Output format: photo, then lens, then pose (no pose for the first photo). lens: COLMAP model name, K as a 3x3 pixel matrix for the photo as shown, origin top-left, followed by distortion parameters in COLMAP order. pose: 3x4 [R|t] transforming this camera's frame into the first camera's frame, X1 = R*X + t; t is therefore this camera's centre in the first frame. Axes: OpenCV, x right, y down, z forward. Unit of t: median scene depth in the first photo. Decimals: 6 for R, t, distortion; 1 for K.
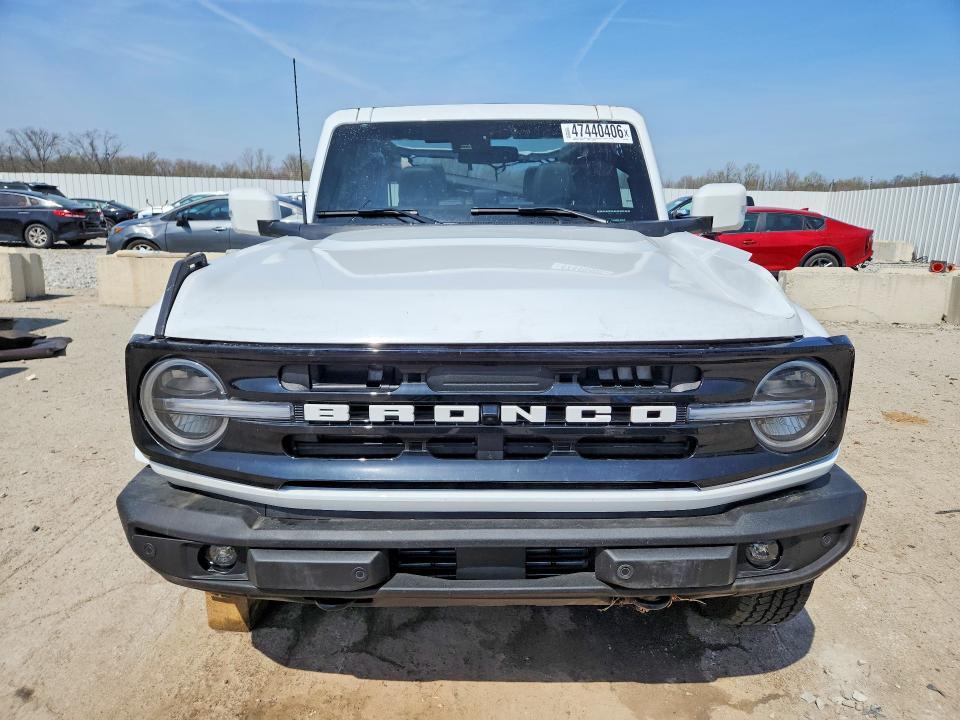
lens RADIAL K [[649.6, 0, 476.1], [0, 649.6, 365.7], [0, 0, 1]] dist [0.031379, -0.006144]
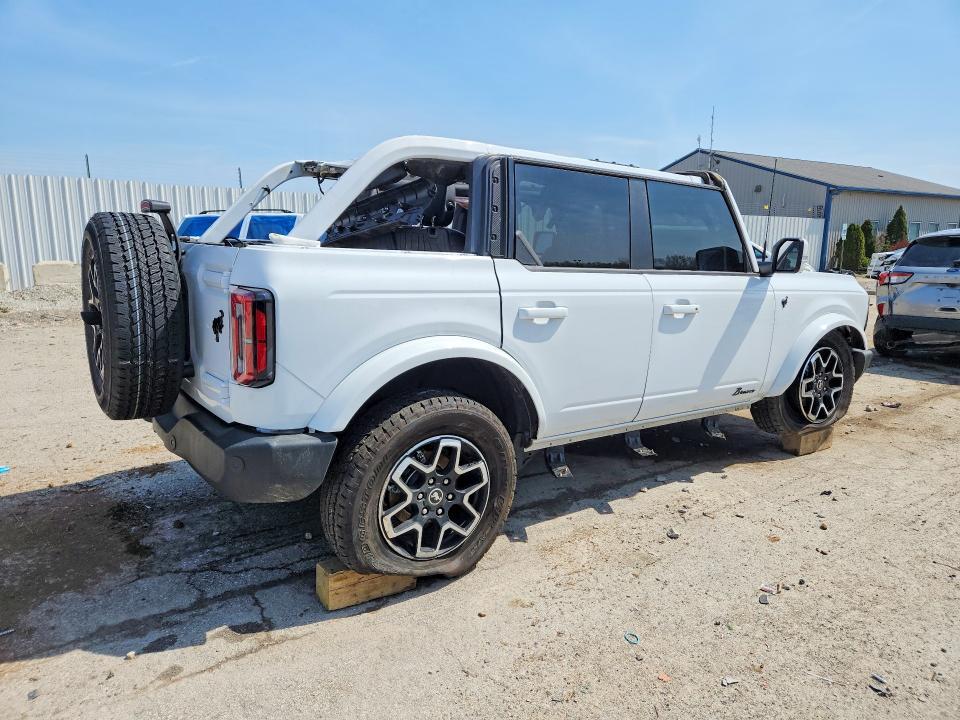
lens RADIAL K [[649.6, 0, 476.1], [0, 649.6, 365.7], [0, 0, 1]] dist [0.031379, -0.006144]
pose [[-0.599000, -0.176325, 0.781094, -1.084267], [0.156401, 0.930905, 0.330083, -0.594879], [-0.785326, 0.319883, -0.530035, 2.389704]]
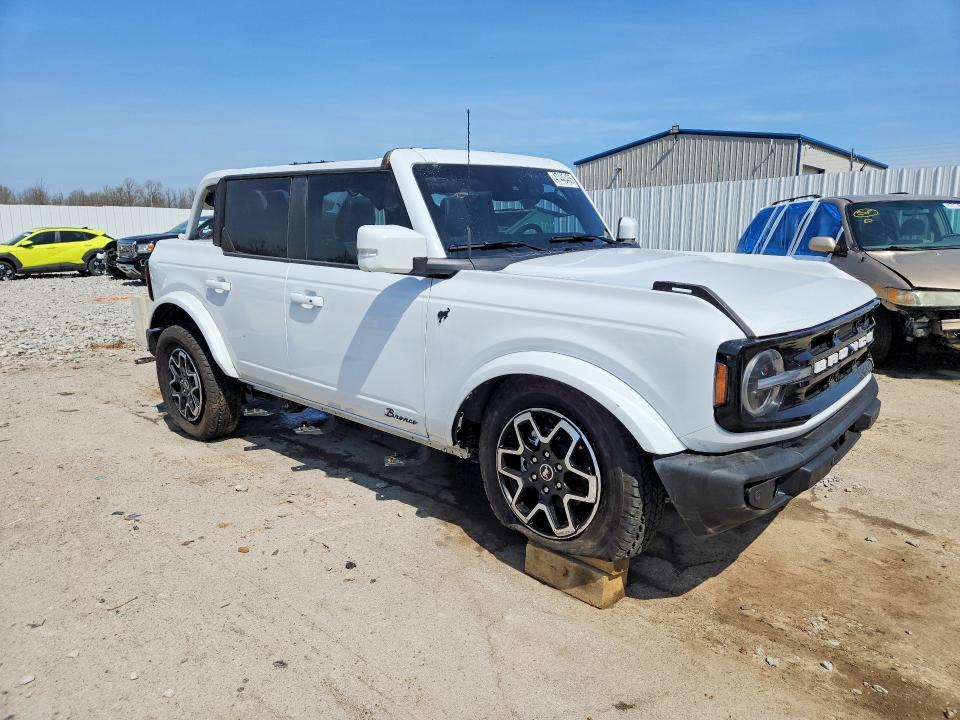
lens RADIAL K [[653.2, 0, 486.8], [0, 653.2, 358.5], [0, 0, 1]] dist [0.026786, -0.000033]
pose [[0.655588, -0.168468, 0.736086, -1.057784], [0.195268, 0.979461, 0.050257, -0.102340], [-0.729435, 0.110786, 0.675020, 0.264407]]
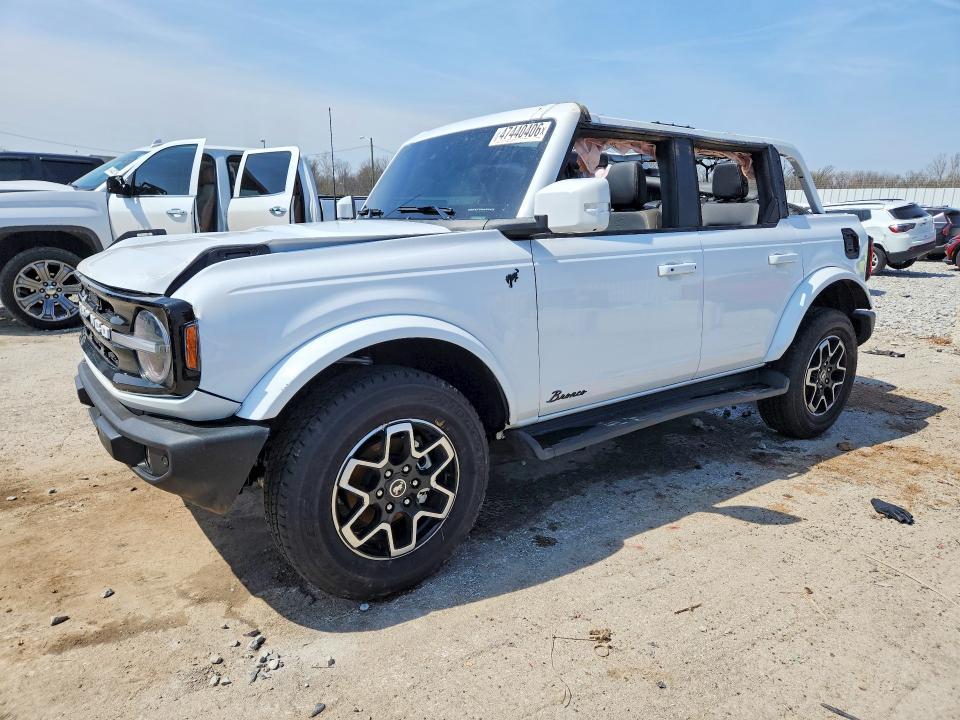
lens RADIAL K [[653.2, 0, 486.8], [0, 653.2, 358.5], [0, 0, 1]] dist [0.026786, -0.000033]
pose [[0.589546, 0.172638, -0.789070, 1.088887], [-0.197983, 0.977978, 0.066047, -0.077072], [0.783095, 0.117285, 0.610742, 0.404338]]
